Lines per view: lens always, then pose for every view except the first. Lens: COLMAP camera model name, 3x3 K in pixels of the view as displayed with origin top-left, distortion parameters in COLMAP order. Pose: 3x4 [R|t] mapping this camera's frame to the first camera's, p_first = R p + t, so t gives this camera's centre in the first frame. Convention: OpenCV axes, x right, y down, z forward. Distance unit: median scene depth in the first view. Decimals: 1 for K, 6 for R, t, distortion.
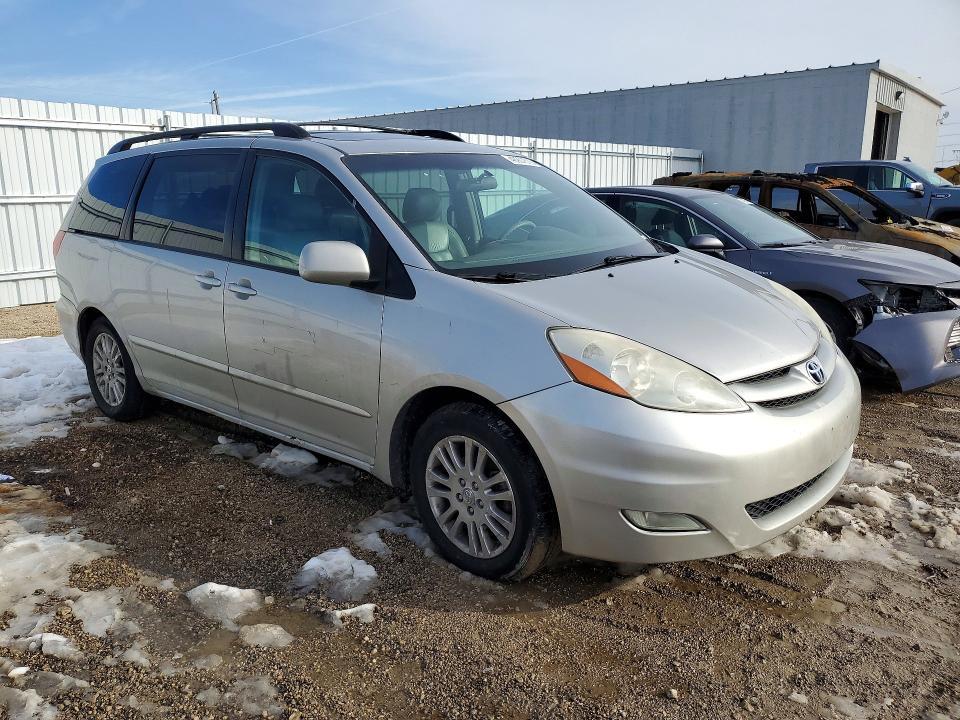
lens RADIAL K [[719.8, 0, 480.0], [0, 719.8, 360.0], [0, 0, 1]] dist [0.001814, -0.000151]
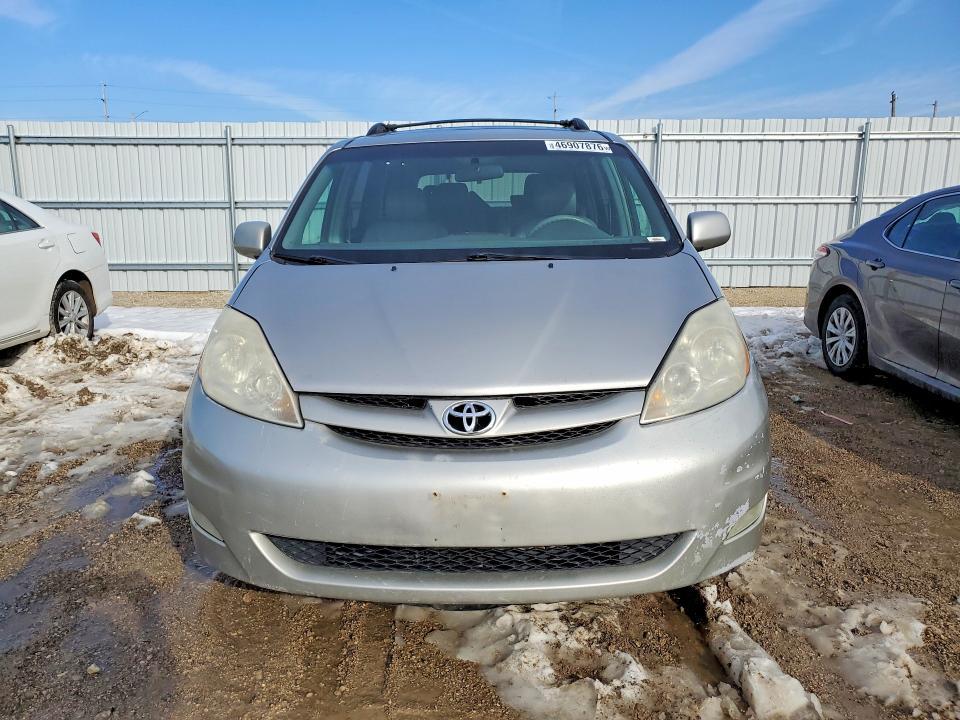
lens RADIAL K [[741.0, 0, 479.2], [0, 741.0, 334.0], [0, 0, 1]] dist [0.001820, 0.000625]
pose [[0.658842, 0.139438, -0.739245, 1.050283], [-0.176404, 0.983909, 0.028370, -0.092641], [0.731306, 0.111714, 0.672838, 0.514871]]
